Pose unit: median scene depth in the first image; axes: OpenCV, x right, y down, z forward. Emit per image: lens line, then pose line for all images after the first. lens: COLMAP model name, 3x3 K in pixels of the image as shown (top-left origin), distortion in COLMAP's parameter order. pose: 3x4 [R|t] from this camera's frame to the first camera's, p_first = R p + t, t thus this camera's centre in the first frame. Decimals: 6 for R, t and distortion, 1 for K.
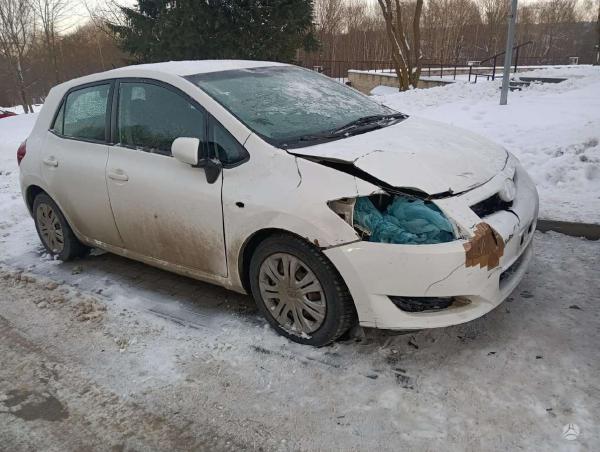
lens RADIAL K [[472.3, 0, 297.7], [0, 472.3, 194.8], [0, 0, 1]] dist [0.089628, -0.167431]
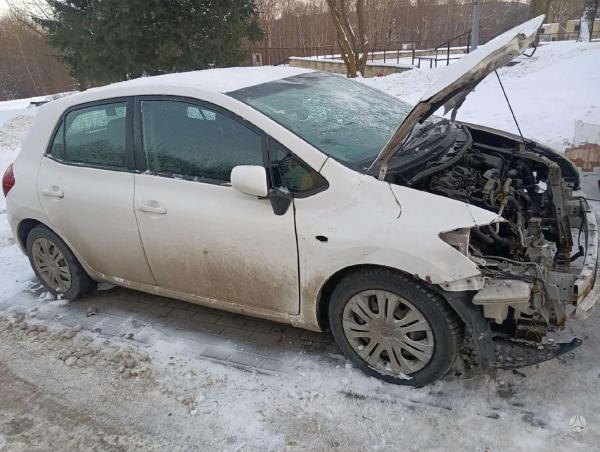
lens RADIAL K [[472.3, 0, 297.7], [0, 472.3, 194.8], [0, 0, 1]] dist [0.089628, -0.167431]
pose [[0.990538, -0.071007, 0.117440, -0.227605], [0.067883, 0.997230, 0.030402, -0.078856], [-0.119274, -0.022142, 0.992614, 0.100903]]
